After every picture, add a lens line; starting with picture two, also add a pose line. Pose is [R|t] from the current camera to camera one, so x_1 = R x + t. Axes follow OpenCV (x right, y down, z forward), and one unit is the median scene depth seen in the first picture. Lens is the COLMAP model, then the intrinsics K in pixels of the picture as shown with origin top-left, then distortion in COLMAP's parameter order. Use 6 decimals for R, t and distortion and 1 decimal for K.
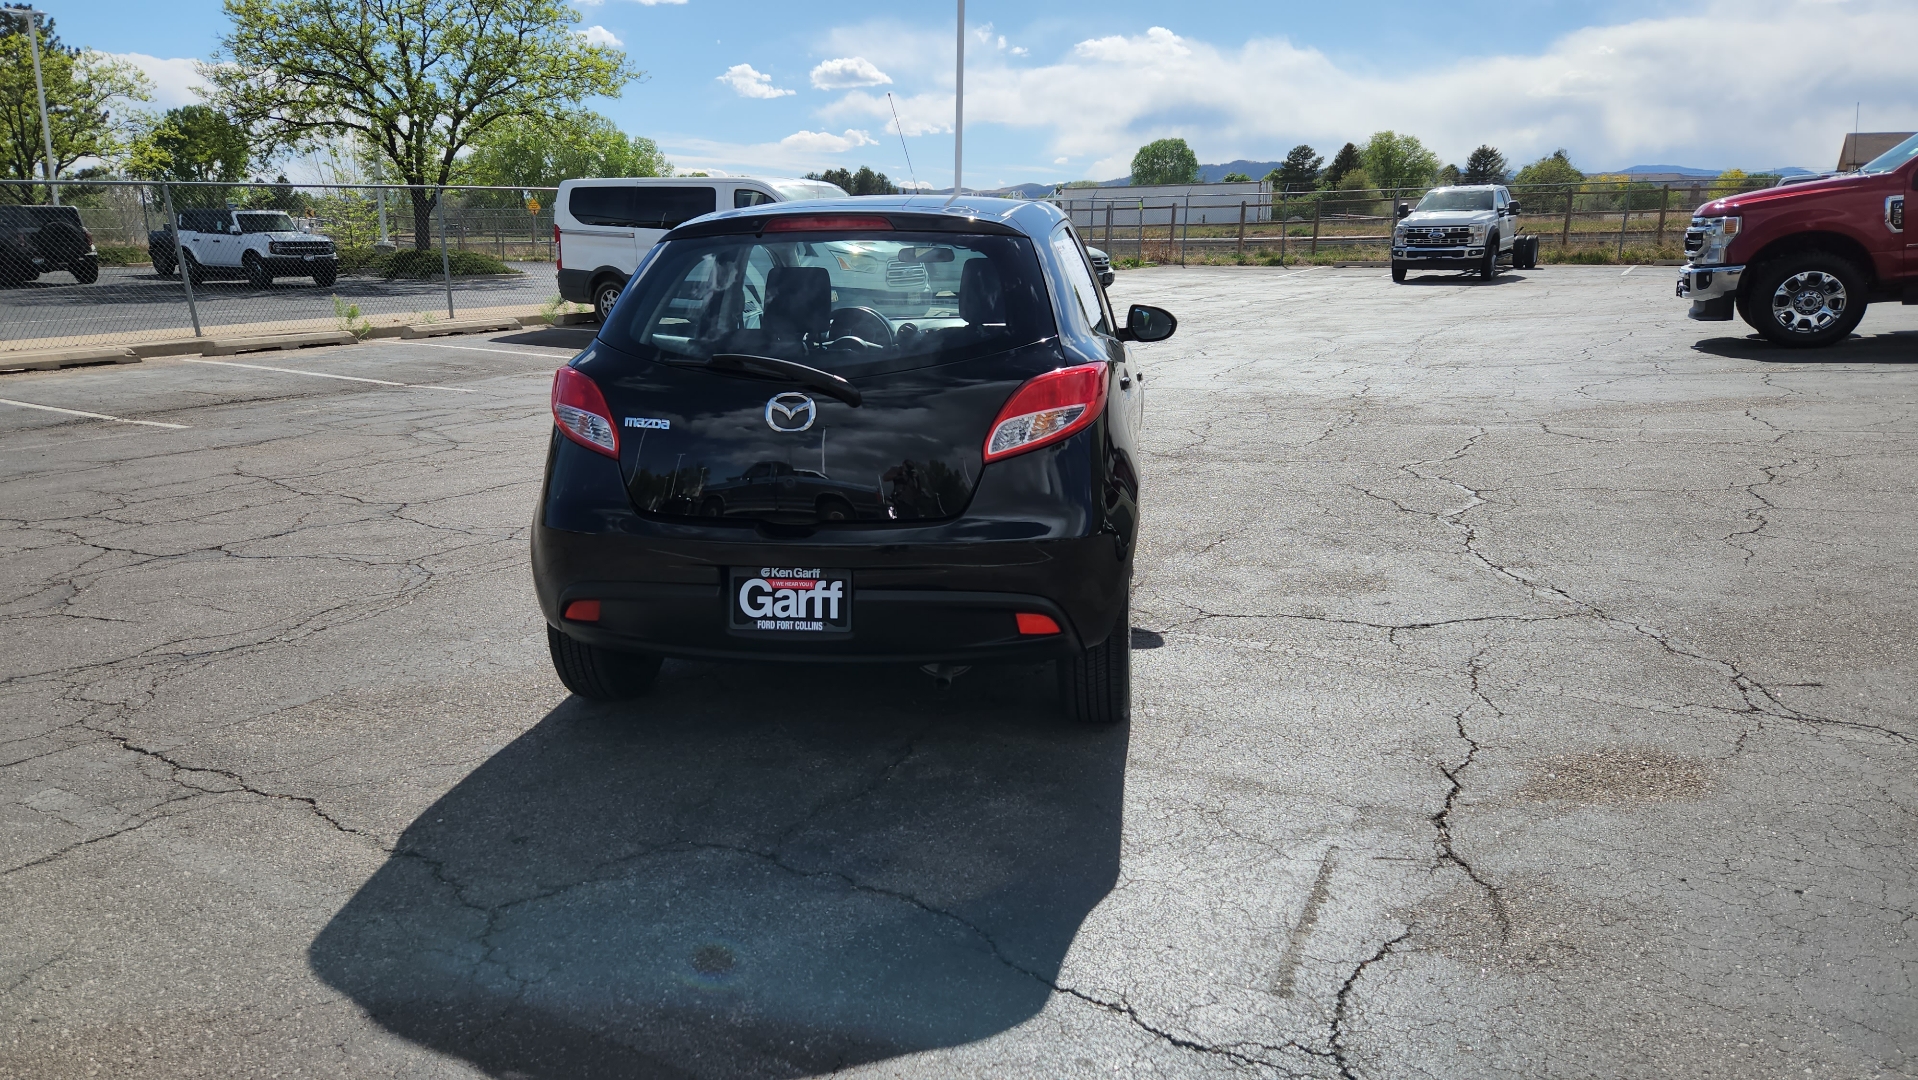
lens RADIAL K [[1282.1, 0, 923.6], [0, 1282.1, 559.7], [0, 0, 1]] dist [0.069660, -0.054121]
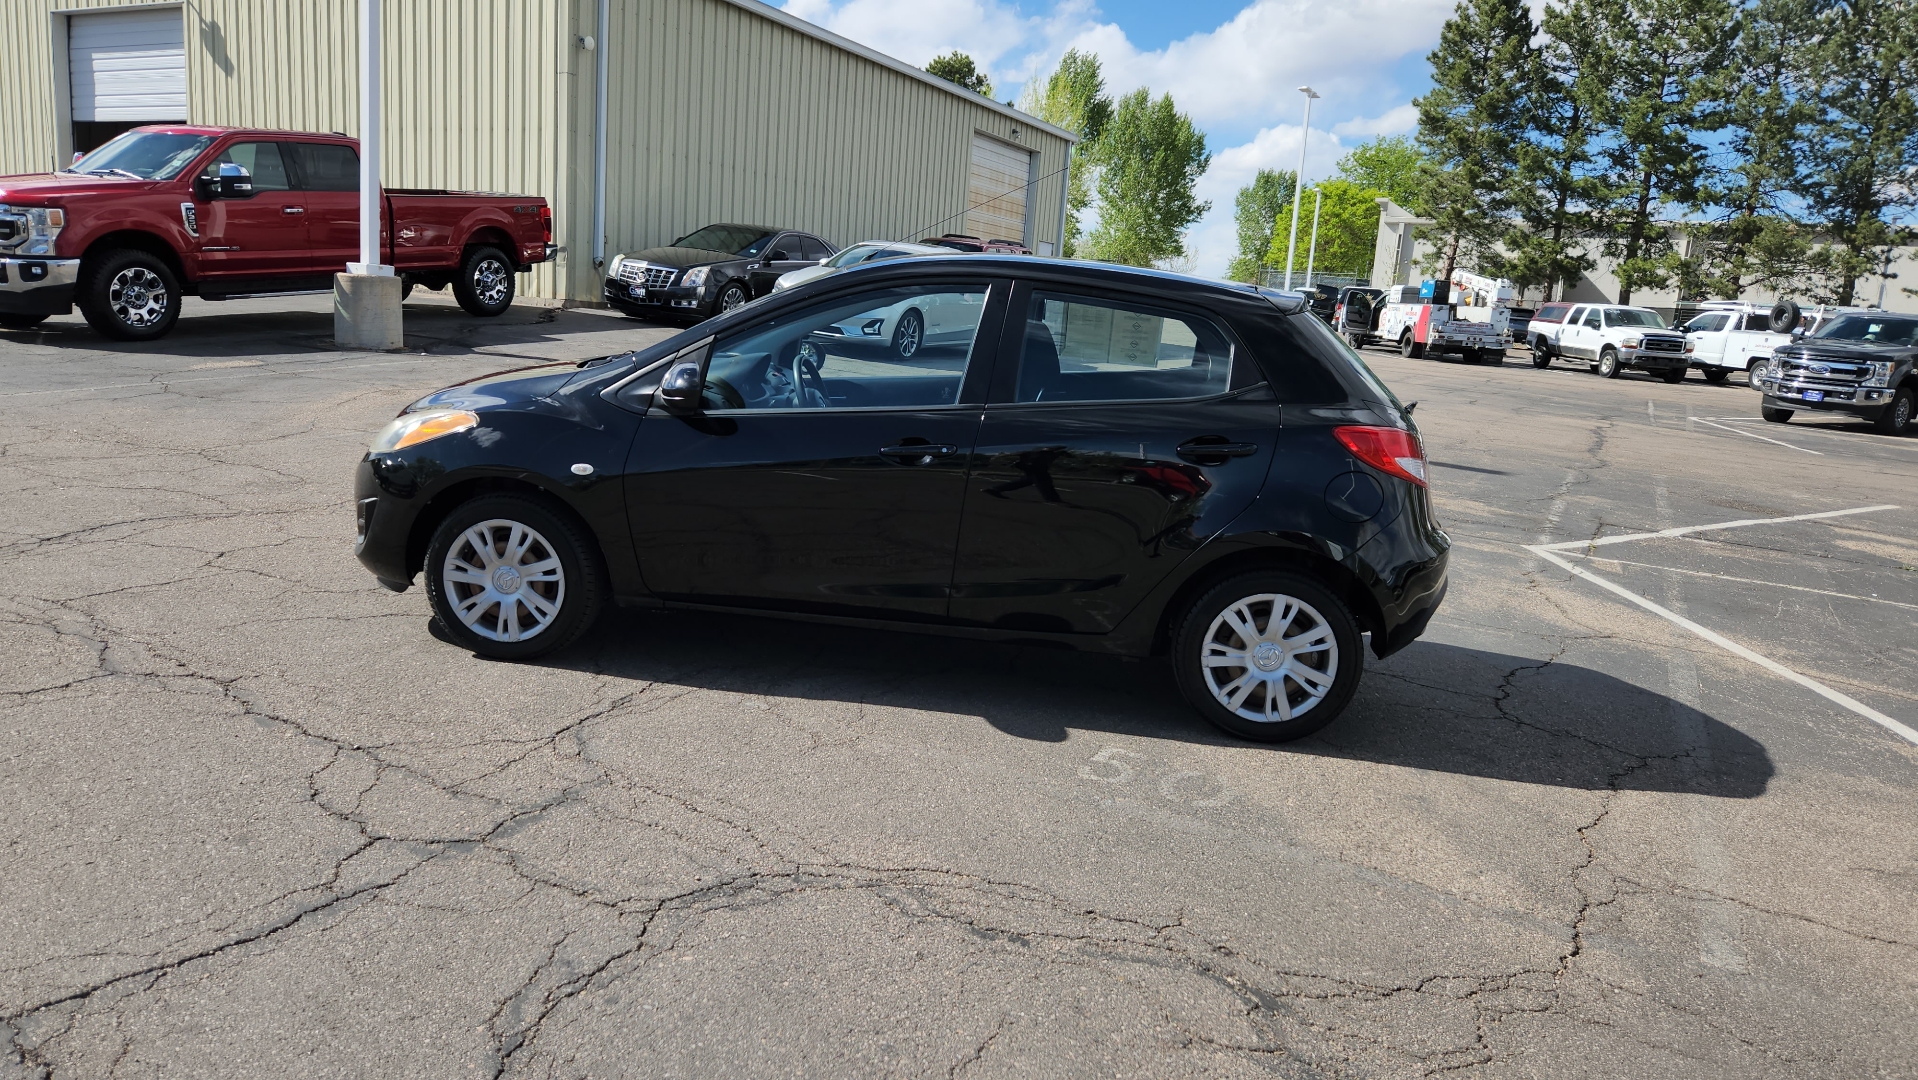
lens RADIAL K [[1282.3, 0, 934.6], [0, 1282.3, 532.3], [0, 0, 1]] dist [0.068529, -0.054927]
pose [[-0.050927, -0.182172, 0.981947, -0.414007], [0.170773, 0.967153, 0.188285, -0.101620], [-0.983993, 0.177279, -0.018144, 0.421176]]
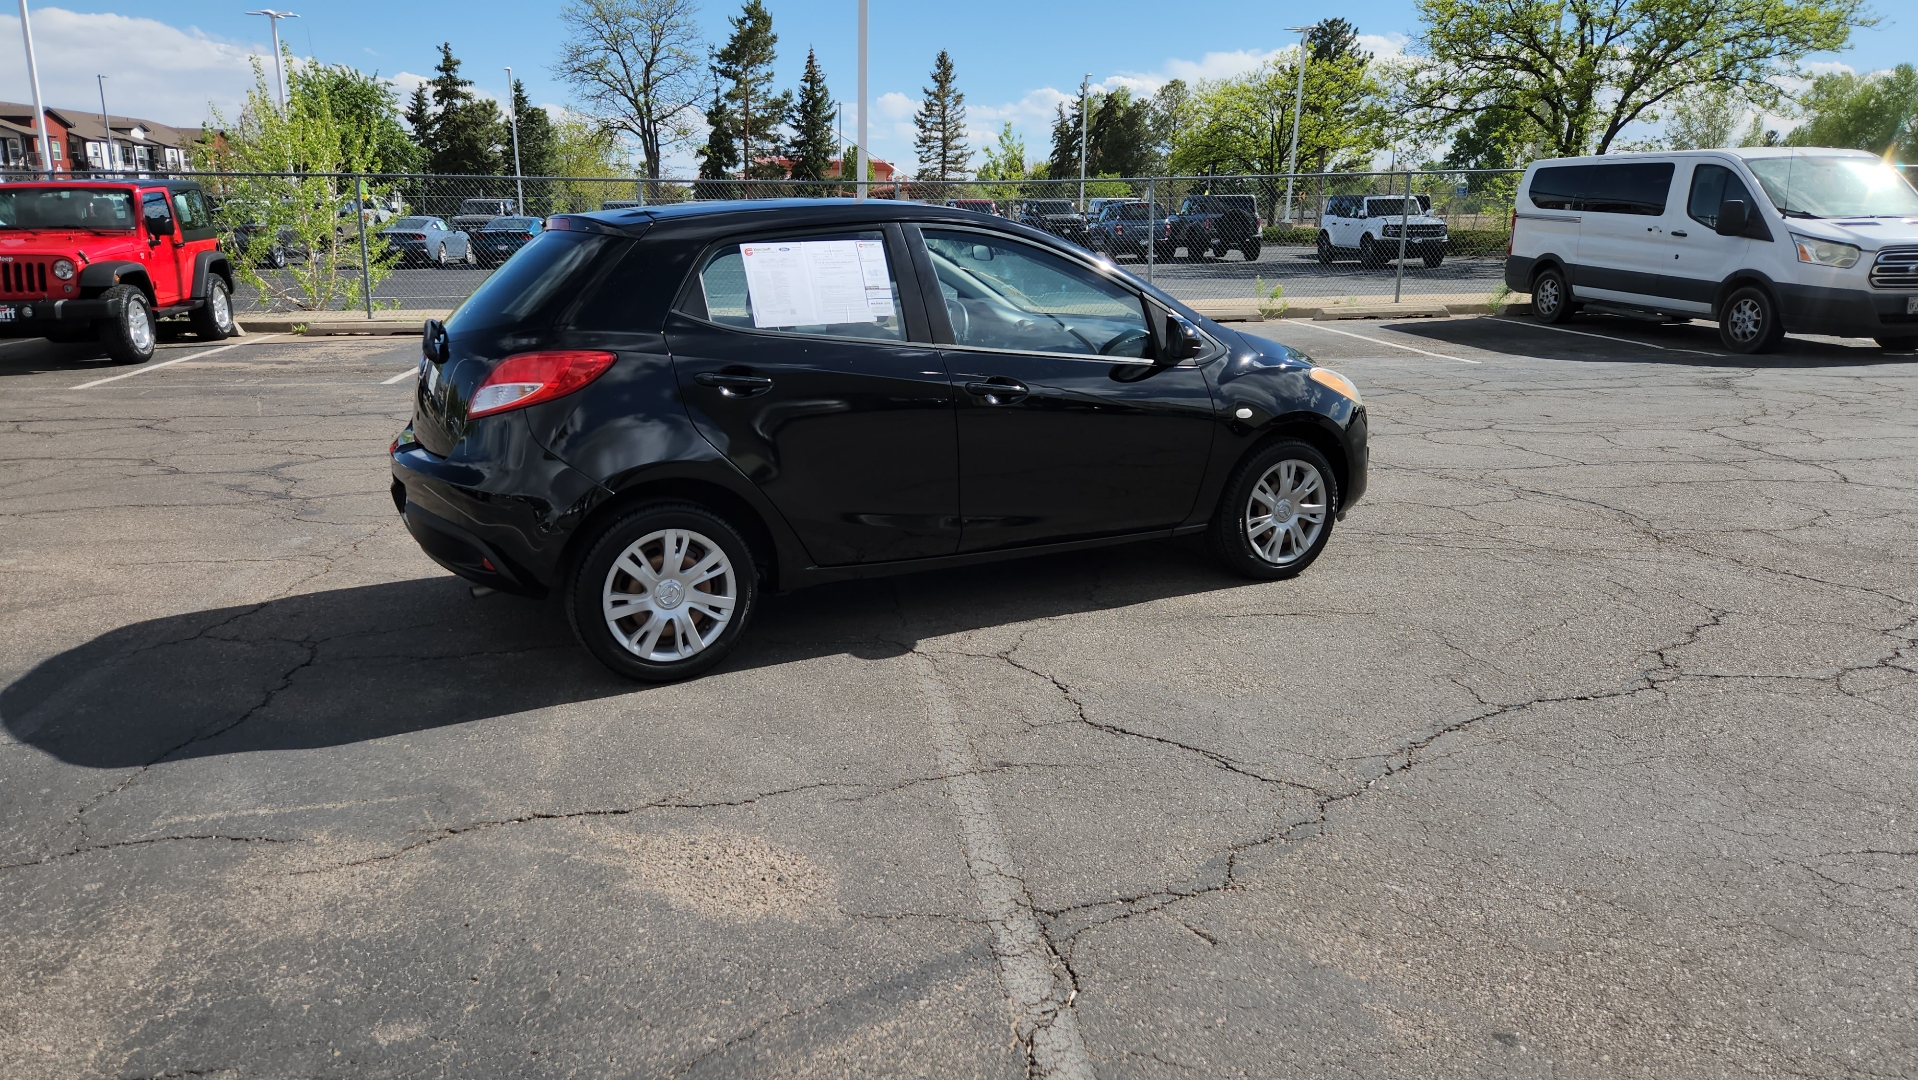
lens RADIAL K [[1282.1, 0, 924.5], [0, 1282.1, 545.9], [0, 0, 1]] dist [0.069660, -0.054121]
pose [[0.613183, 0.201960, -0.763687, 0.343089], [-0.198628, 0.975124, 0.098393, -0.044317], [0.764561, 0.091357, 0.638045, 0.146194]]
